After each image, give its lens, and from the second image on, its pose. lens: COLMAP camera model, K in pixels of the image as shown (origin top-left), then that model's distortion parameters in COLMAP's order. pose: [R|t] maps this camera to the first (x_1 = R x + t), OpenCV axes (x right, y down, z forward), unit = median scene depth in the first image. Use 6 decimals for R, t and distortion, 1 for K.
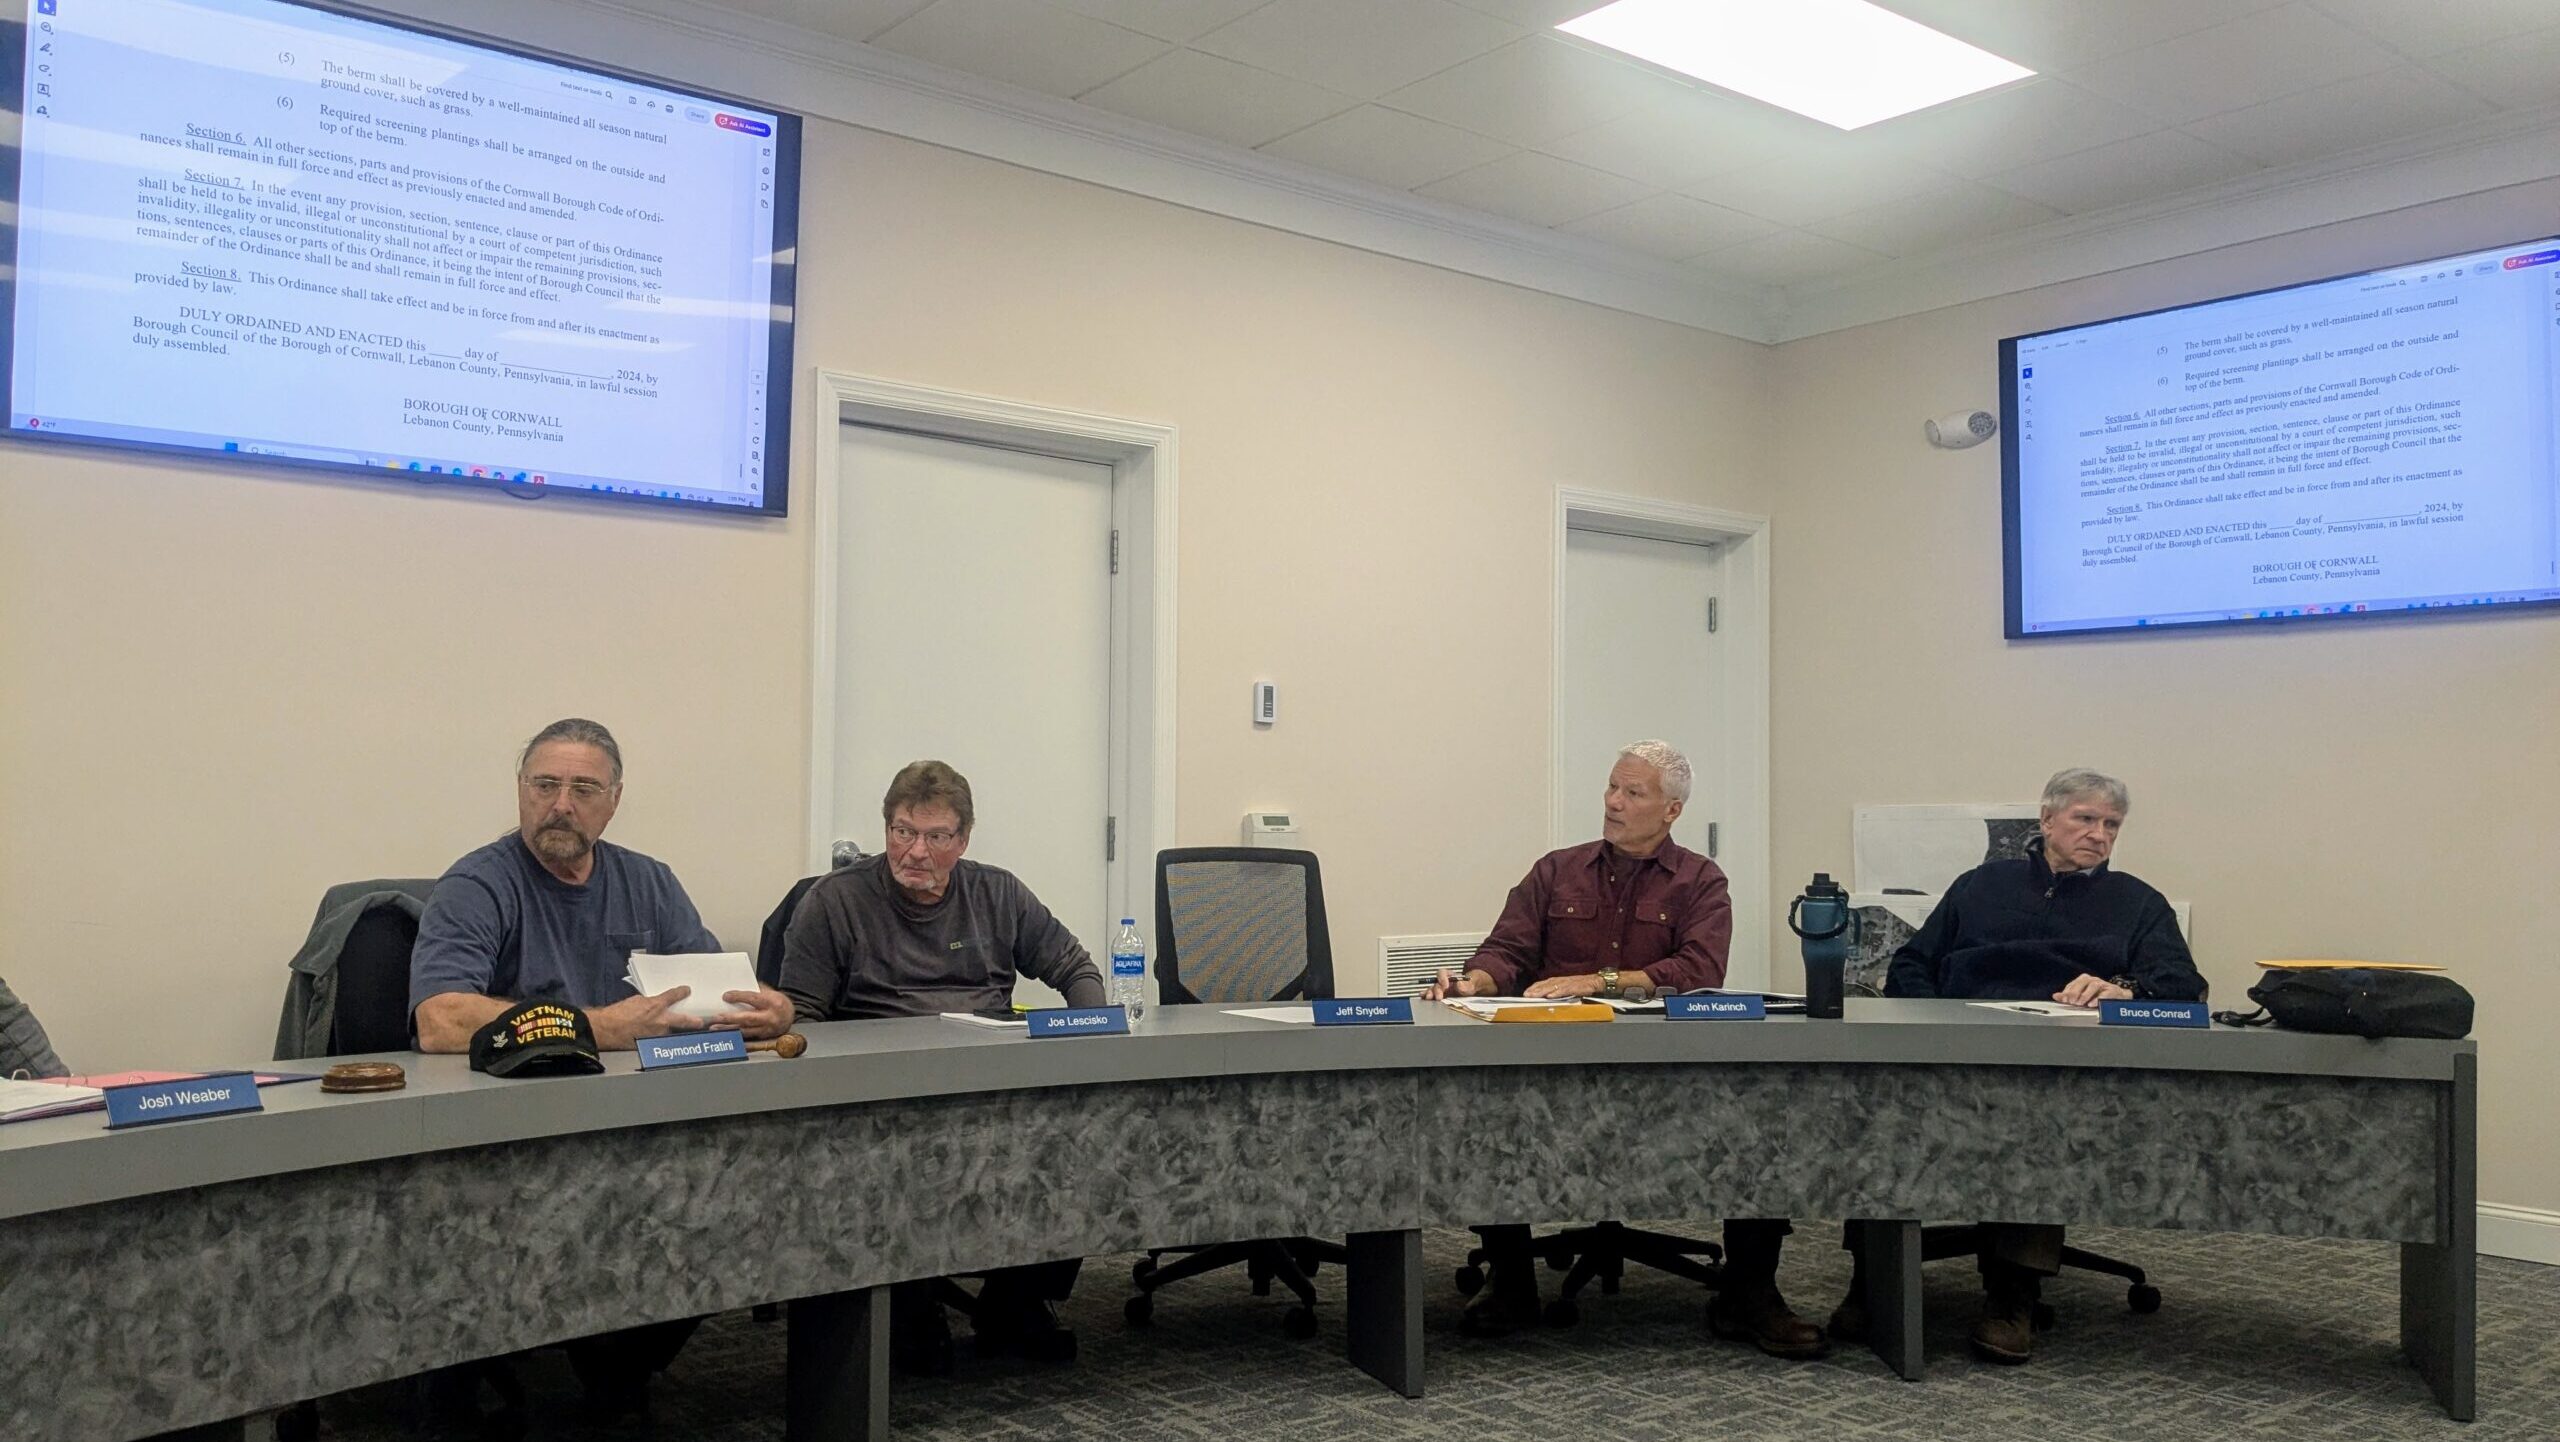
lens RADIAL K [[2035.1, 0, 1231.5], [0, 2035.1, 739.8], [0, 0, 1]] dist [0.067908, -0.118598]
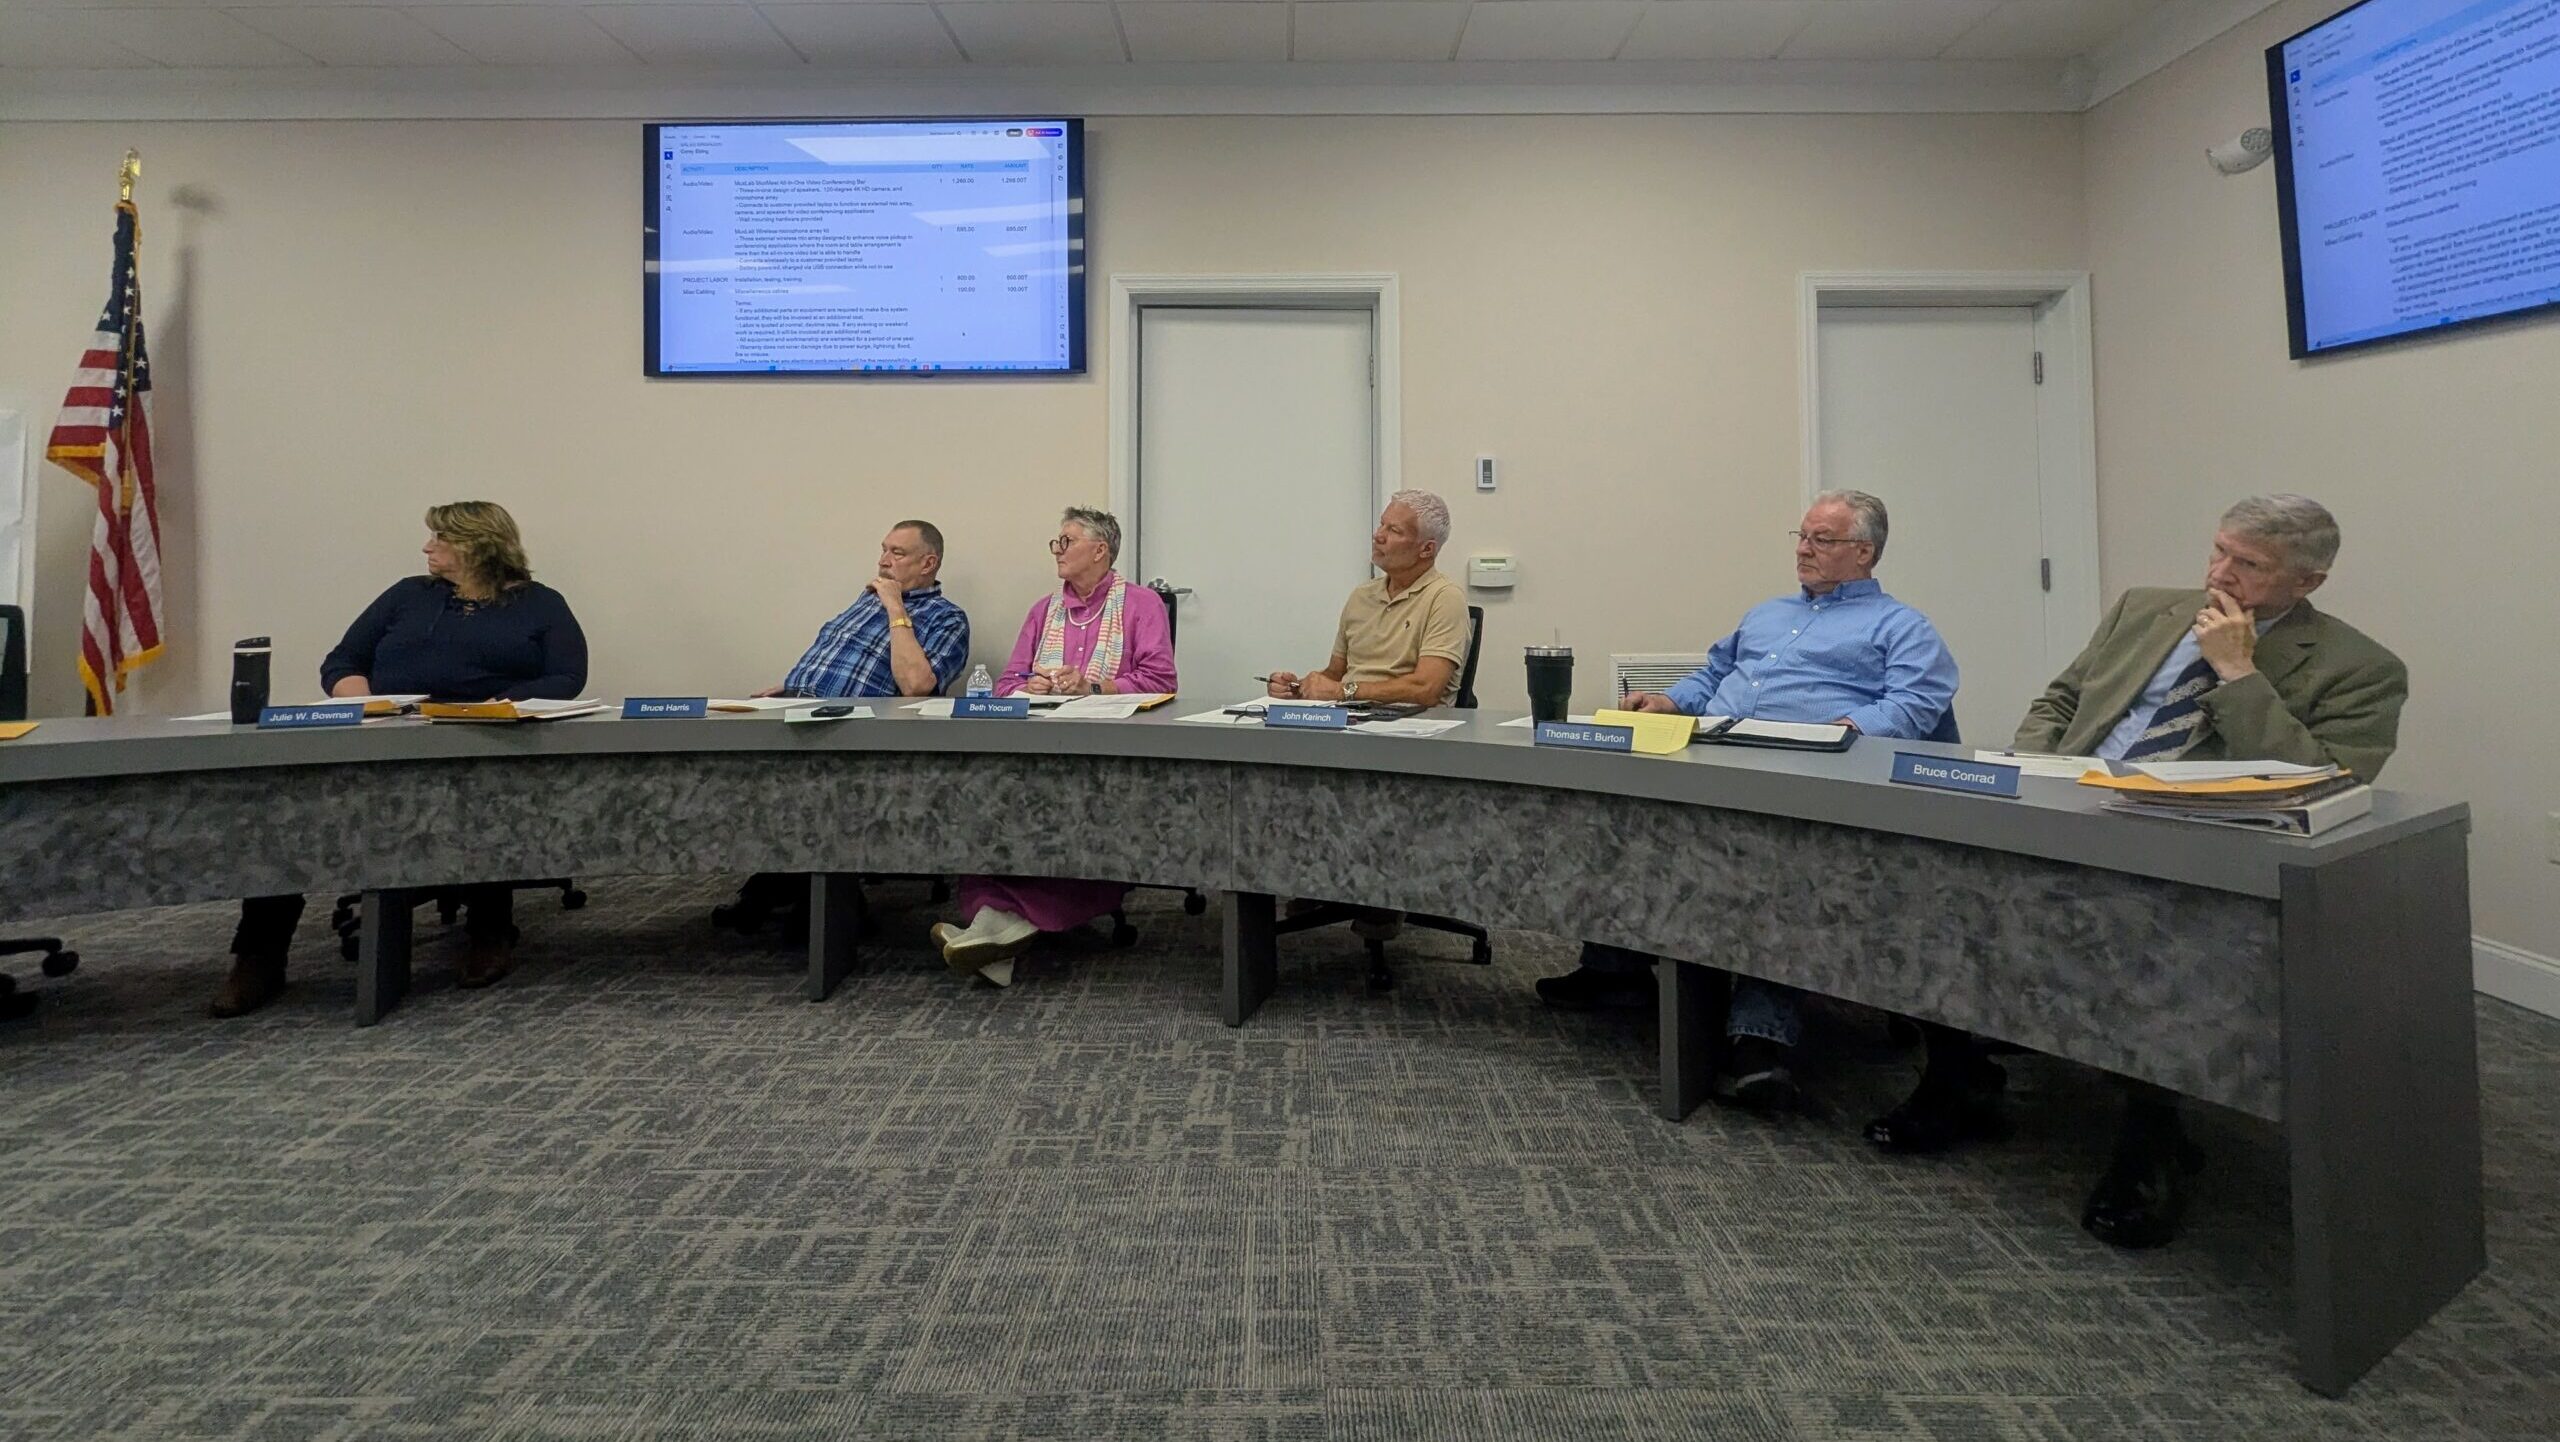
lens RADIAL K [[1216.0, 0, 1282.1], [0, 1216.0, 513.0], [0, 0, 1]] dist [-0.005365, 0.004979]
pose [[0.786288, -0.038668, -0.616649, 0.599712], [0.033825, 0.999237, -0.019528, 0.027531], [0.616933, -0.005504, 0.786996, 0.459496]]
